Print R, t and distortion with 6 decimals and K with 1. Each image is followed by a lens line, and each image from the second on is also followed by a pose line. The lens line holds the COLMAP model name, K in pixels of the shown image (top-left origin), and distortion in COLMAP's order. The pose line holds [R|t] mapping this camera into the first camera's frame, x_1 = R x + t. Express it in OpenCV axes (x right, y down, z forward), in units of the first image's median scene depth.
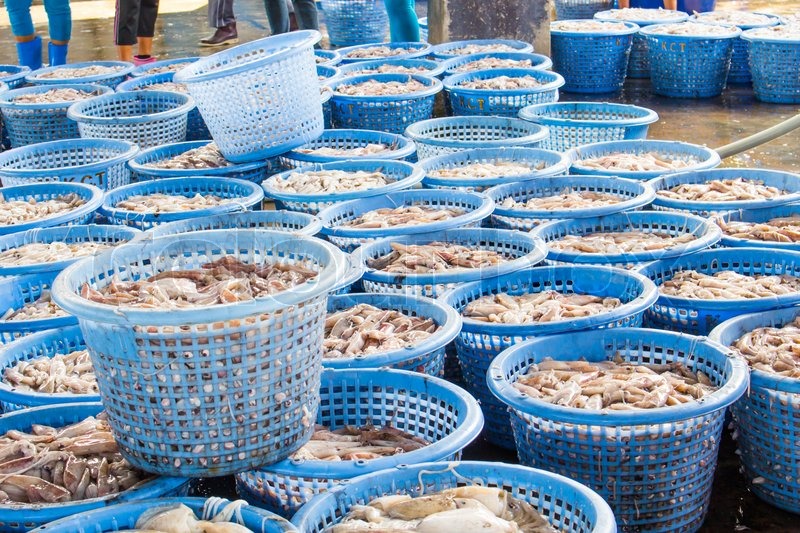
lens RADIAL K [[1618.0, 0, 400.0], [0, 1618.0, 266.5], [0, 0, 1]] dist [-0.029216, -0.366969]
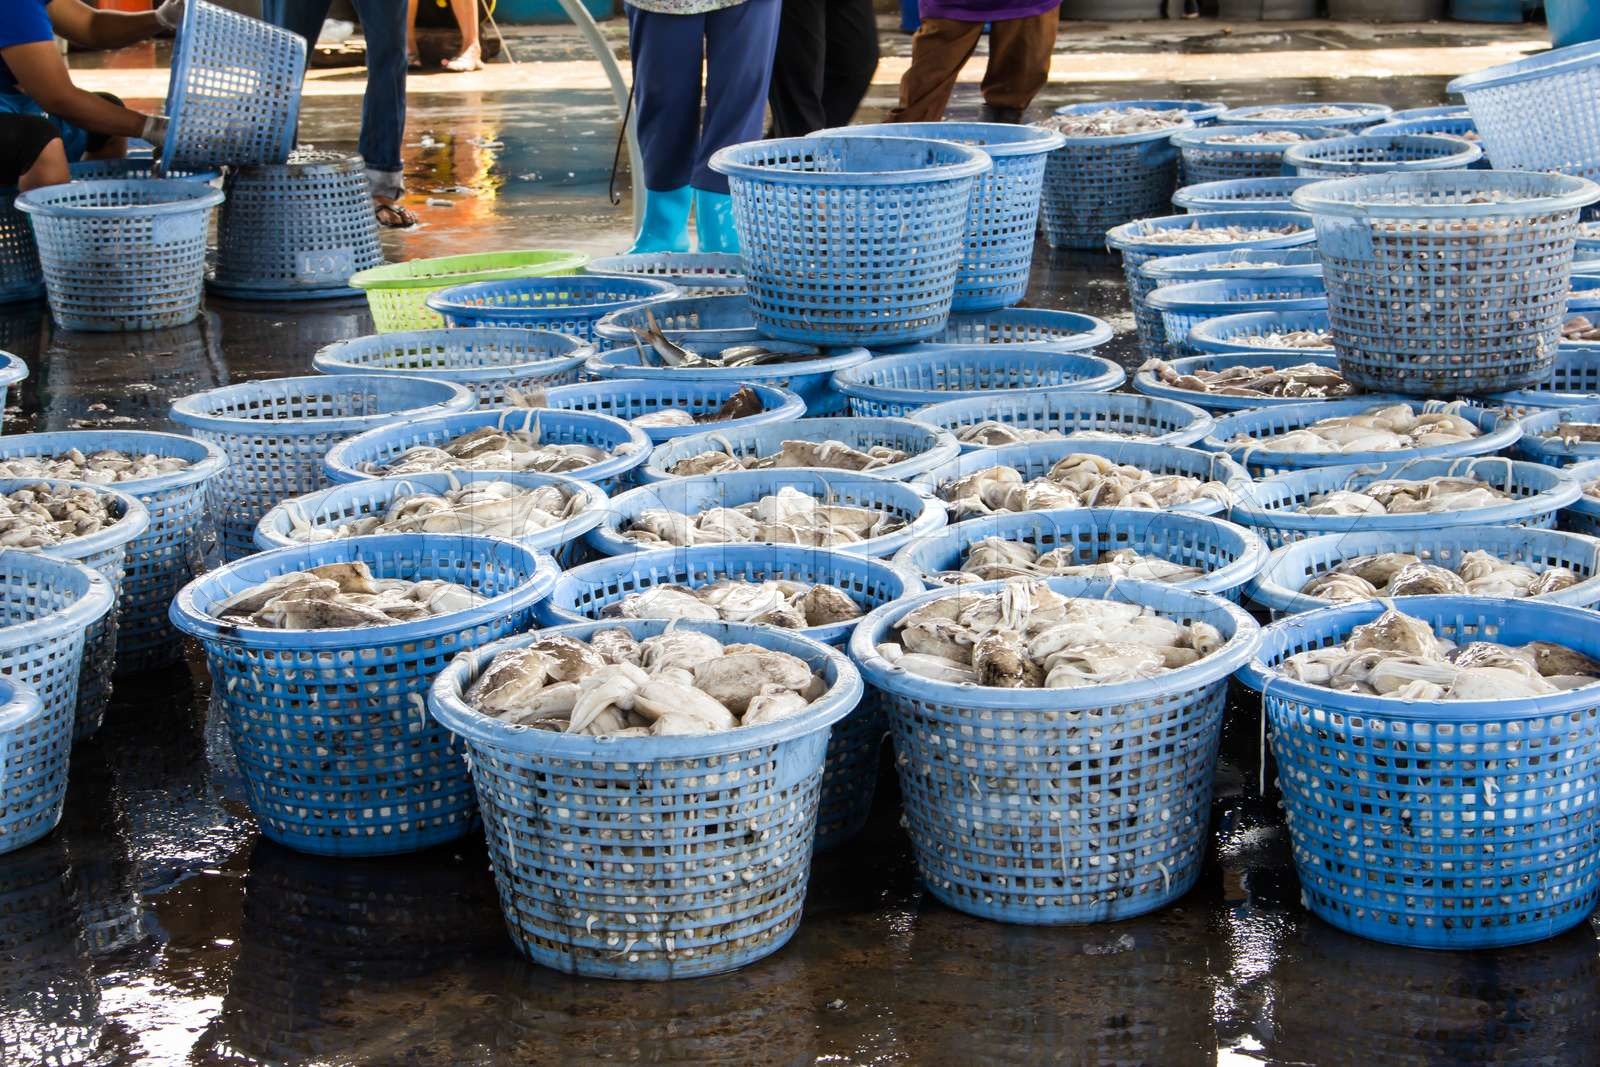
lens RADIAL K [[3236.1, 0, 800.0], [0, 3236.1, 533.5], [0, 0, 1]] dist [-0.029216, -0.366969]
pose [[0.940588, 0.096174, -0.325644, 0.168036], [-0.102831, 0.994694, -0.003251, 0.263139], [0.323604, 0.036544, 0.945487, -0.976195]]
